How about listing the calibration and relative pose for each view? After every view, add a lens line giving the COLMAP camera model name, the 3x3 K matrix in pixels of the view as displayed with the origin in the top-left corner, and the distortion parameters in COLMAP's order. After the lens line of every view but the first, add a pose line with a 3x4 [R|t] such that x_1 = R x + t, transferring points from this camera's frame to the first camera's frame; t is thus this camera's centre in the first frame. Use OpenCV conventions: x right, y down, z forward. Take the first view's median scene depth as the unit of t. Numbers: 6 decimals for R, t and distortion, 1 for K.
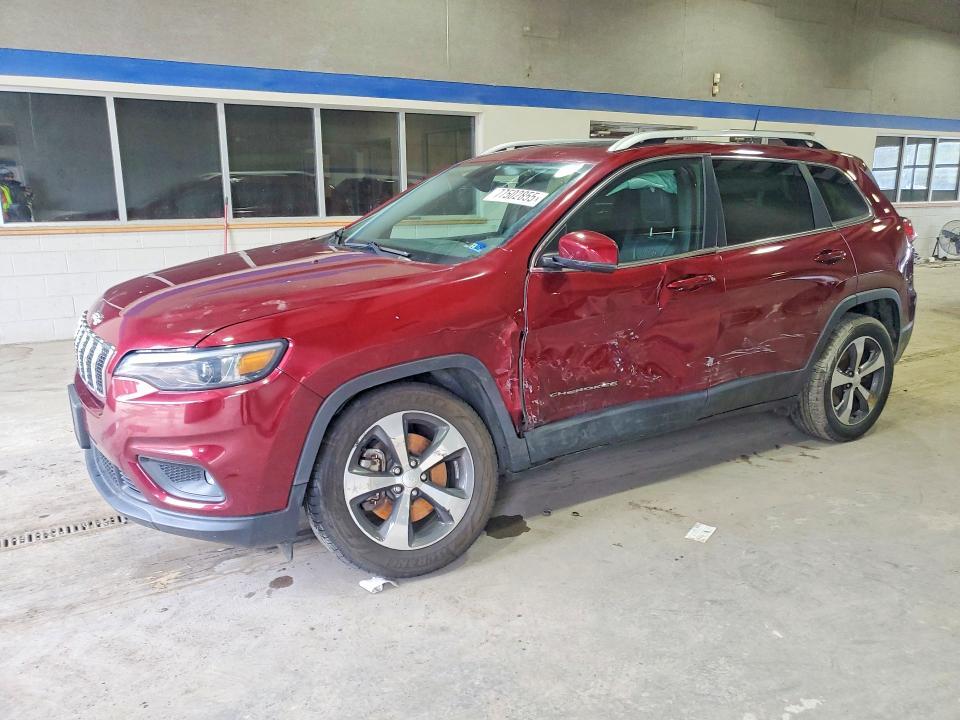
lens RADIAL K [[762.5, 0, 480.0], [0, 762.5, 360.0], [0, 0, 1]] dist [0.040476, 0.001374]
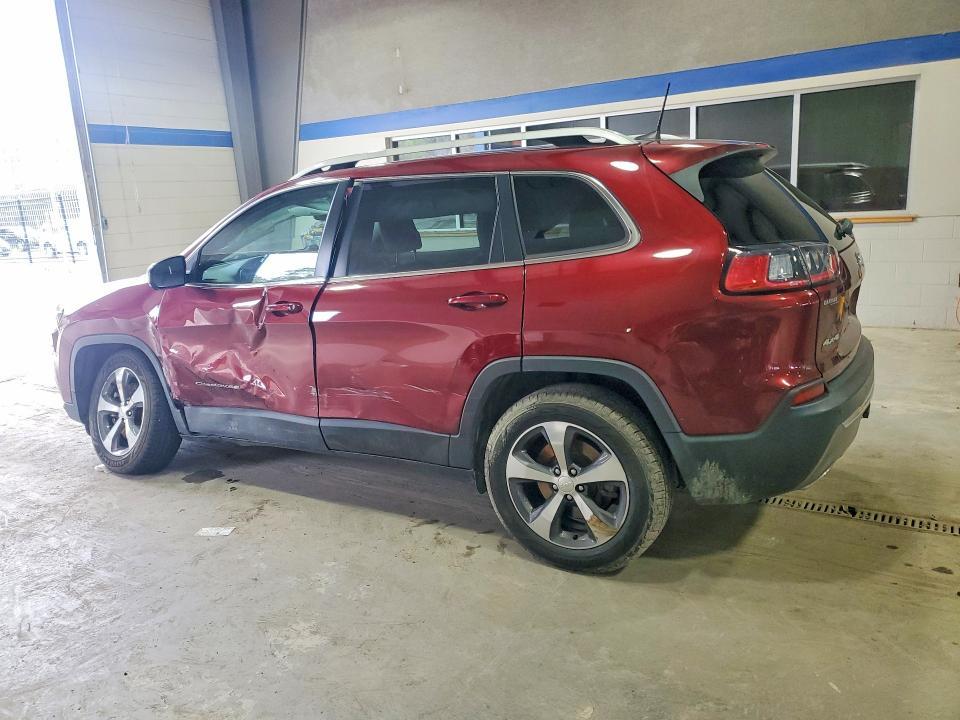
lens RADIAL K [[743.3, 0, 475.2], [0, 743.3, 365.6], [0, 0, 1]] dist [0.063139, -0.111564]
pose [[0.437067, 0.172487, -0.882735, 1.047738], [-0.140300, 0.982500, 0.122514, -0.150896], [0.888419, 0.070301, 0.453618, 0.635880]]
